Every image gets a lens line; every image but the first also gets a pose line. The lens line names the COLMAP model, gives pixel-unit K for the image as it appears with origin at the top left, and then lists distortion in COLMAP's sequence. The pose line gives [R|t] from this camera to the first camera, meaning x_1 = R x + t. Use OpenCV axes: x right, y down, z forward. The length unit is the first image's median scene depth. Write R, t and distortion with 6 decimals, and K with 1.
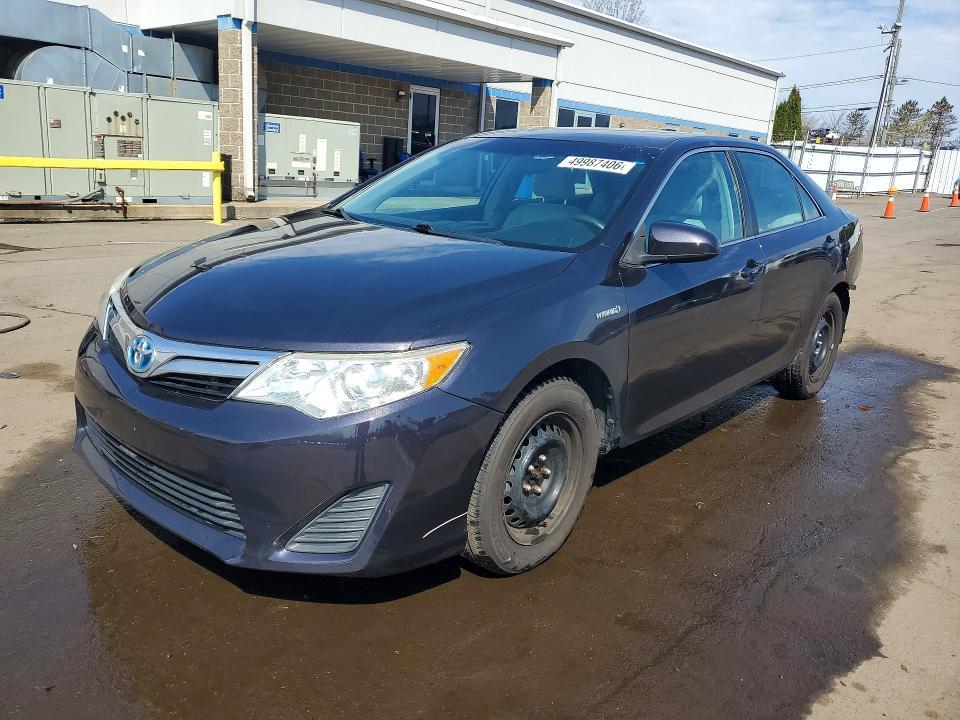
lens RADIAL K [[733.2, 0, 480.0], [0, 733.2, 360.0], [0, 0, 1]] dist [0.006647, 0.003545]
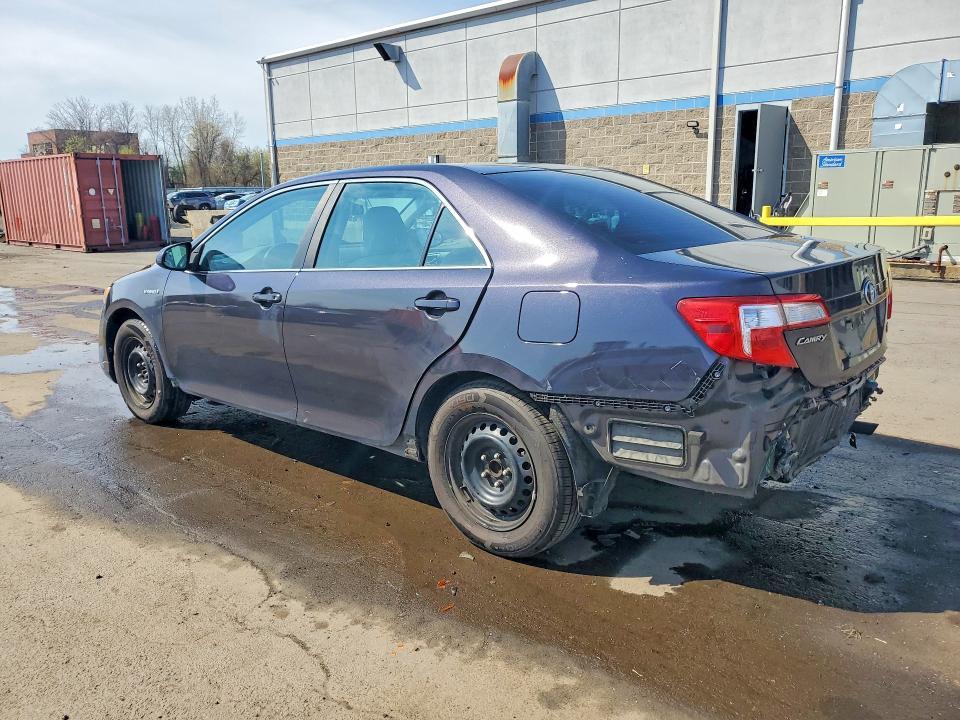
lens RADIAL K [[773.6, 0, 480.0], [0, 773.6, 360.0], [0, 0, 1]] dist [0.004116, 0.000851]
pose [[-0.002966, 0.147761, -0.989019, 0.513563], [-0.248730, 0.957831, 0.143848, -0.093551], [0.968568, 0.246426, 0.033911, 0.445278]]
